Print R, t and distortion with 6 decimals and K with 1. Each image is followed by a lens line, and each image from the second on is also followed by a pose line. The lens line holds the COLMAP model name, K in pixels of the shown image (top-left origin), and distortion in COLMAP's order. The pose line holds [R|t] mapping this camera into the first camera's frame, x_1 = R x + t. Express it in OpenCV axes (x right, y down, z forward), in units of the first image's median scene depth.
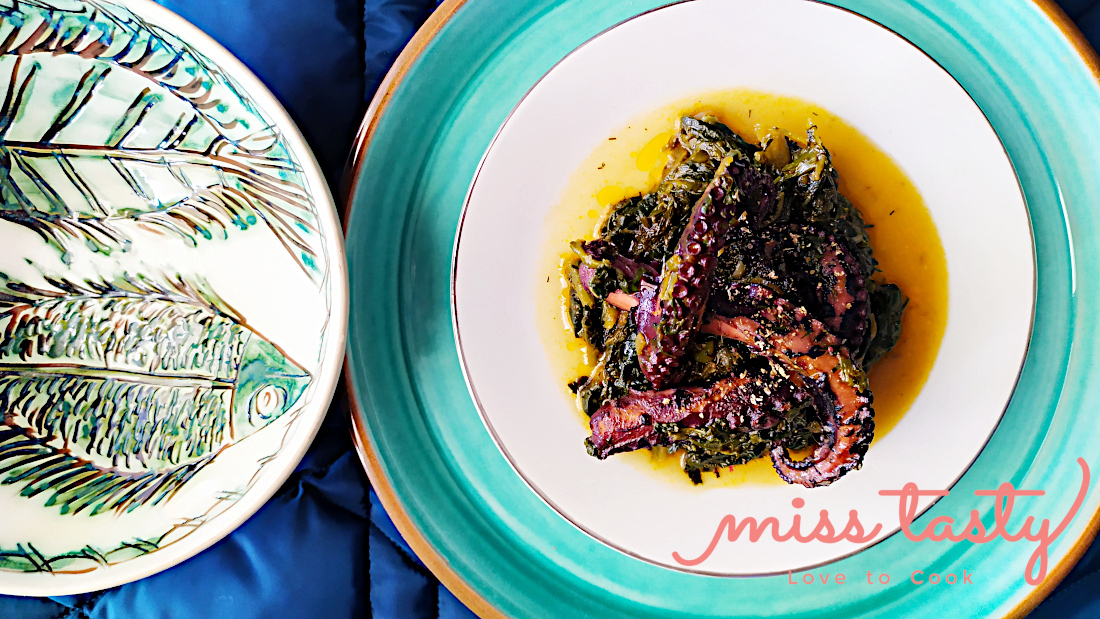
lens RADIAL K [[847.4, 0, 545.5], [0, 847.4, 306.3], [0, 0, 1]] dist [0.007976, 0.012243]
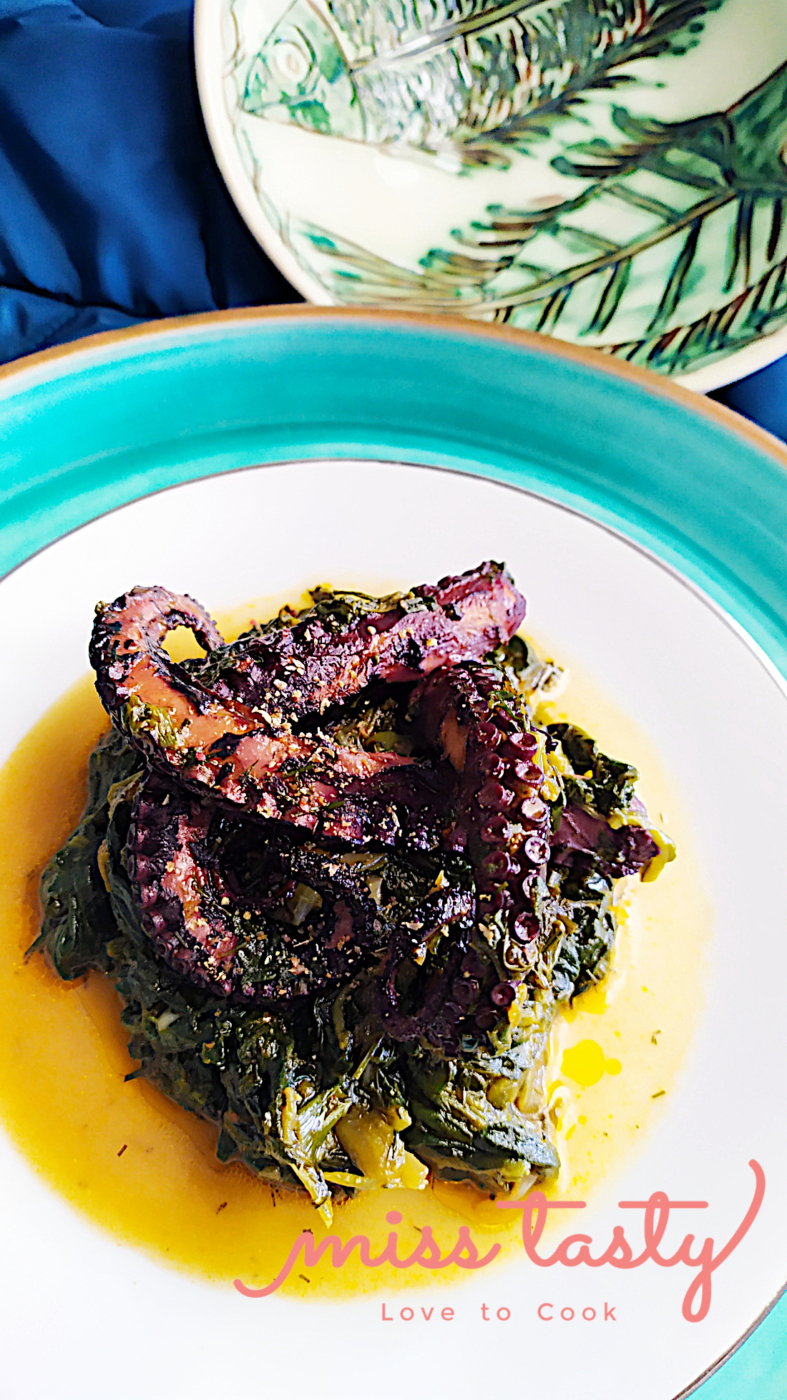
lens RADIAL K [[1078.5, 0, 368.7], [0, 1078.5, 710.2], [0, 0, 1]] dist [0.007976, 0.012243]
pose [[-0.956723, 0.249780, -0.149299, 0.313320], [-0.289045, -0.875054, 0.388243, -0.213545], [-0.033670, 0.414596, 0.909383, 0.335415]]
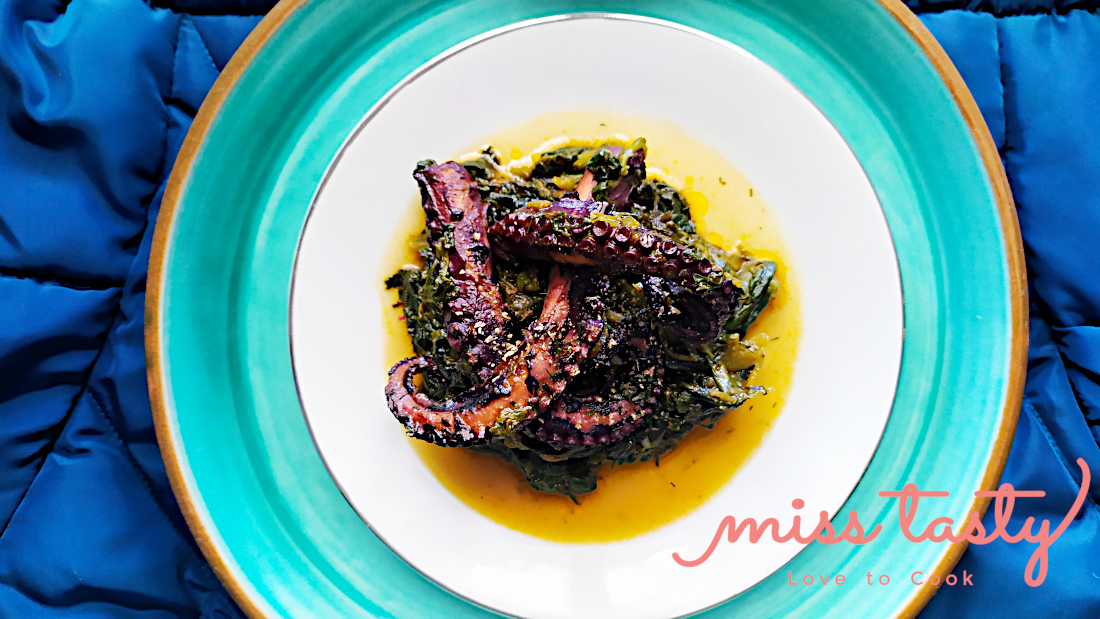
lens RADIAL K [[847.4, 0, 543.0], [0, 847.4, 317.1], [0, 0, 1]] dist [0.007976, 0.012243]
pose [[-0.002241, 0.999254, 0.038558, 0.197597], [-0.999893, -0.001682, -0.014522, 0.052912], [-0.014446, -0.038587, 0.999151, 0.055906]]
